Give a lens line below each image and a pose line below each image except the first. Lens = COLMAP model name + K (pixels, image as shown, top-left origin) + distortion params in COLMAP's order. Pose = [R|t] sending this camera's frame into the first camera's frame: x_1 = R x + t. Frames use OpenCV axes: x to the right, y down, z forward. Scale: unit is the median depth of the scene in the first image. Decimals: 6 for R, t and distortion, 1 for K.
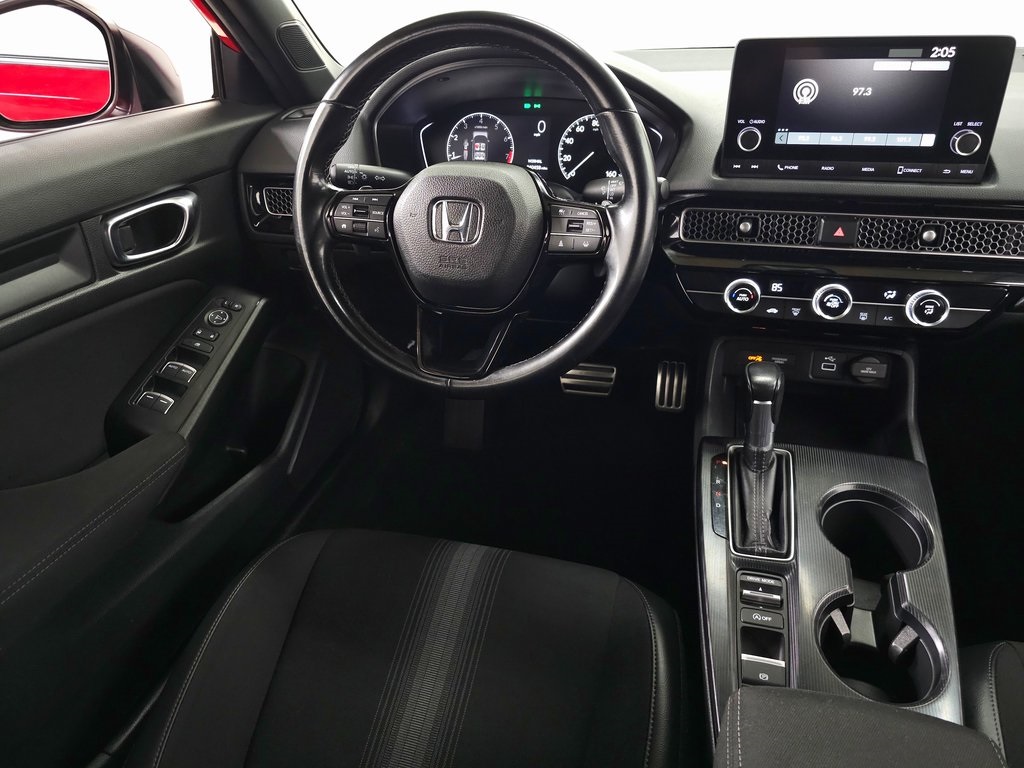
lens RADIAL K [[689.5, 0, 519.9], [0, 689.5, 378.8], [0, 0, 1]] dist [0.047177, -0.048654]
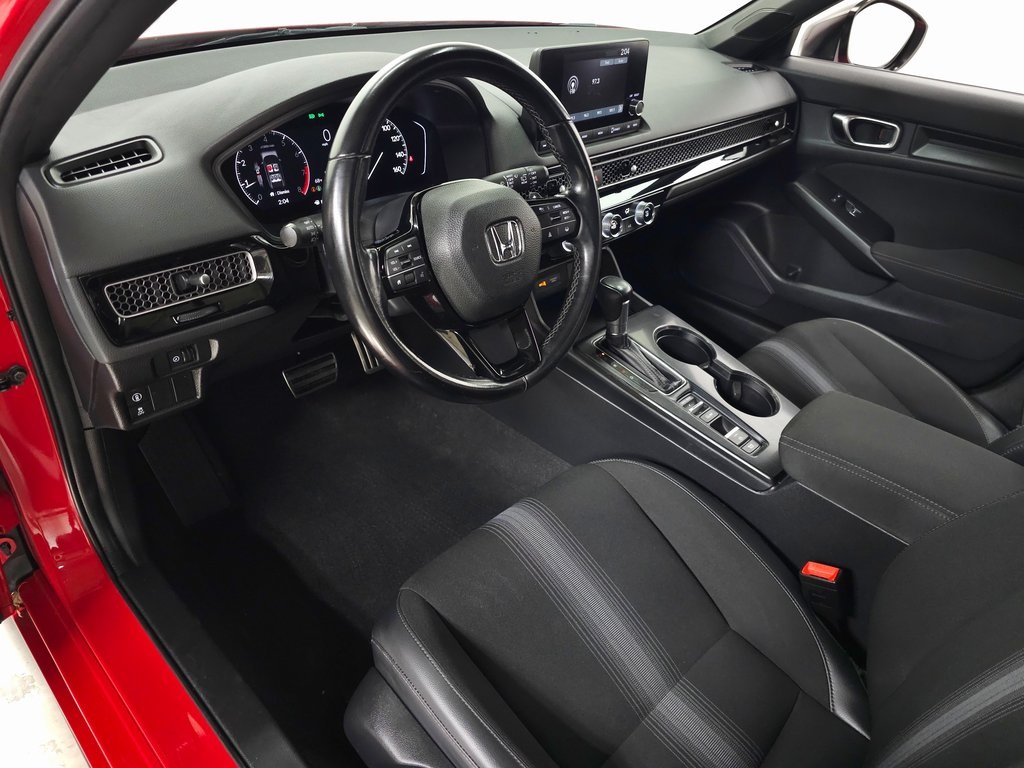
lens RADIAL K [[689.5, 0, 515.8], [0, 689.5, 392.6], [0, 0, 1]] dist [0.047177, -0.048654]
pose [[0.490223, -0.441978, 0.751224, -0.835547], [0.352659, 0.888773, 0.292772, -0.269021], [-0.797066, 0.121402, 0.591564, 0.293562]]
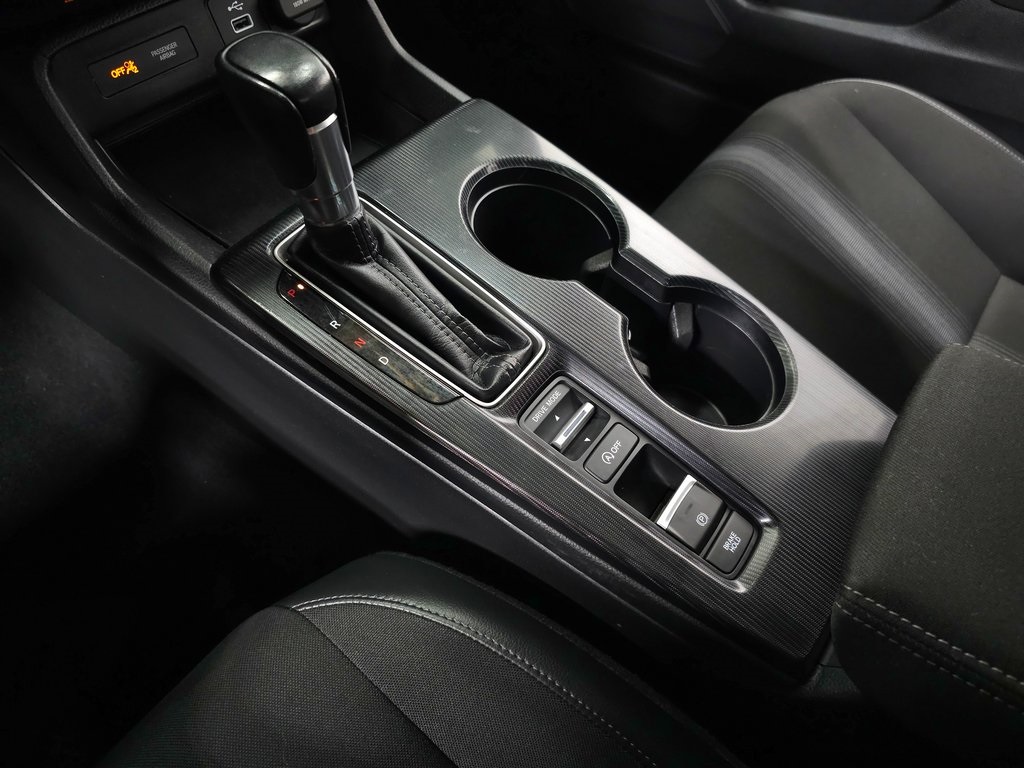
lens RADIAL K [[689.5, 0, 513.8], [0, 689.5, 374.3], [0, 0, 1]] dist [0.047177, -0.048654]
pose [[0.361828, -0.698129, 0.617816, 0.006837], [0.400155, 0.714869, 0.573445, -0.050062], [-0.841995, 0.039733, 0.538020, 0.578044]]
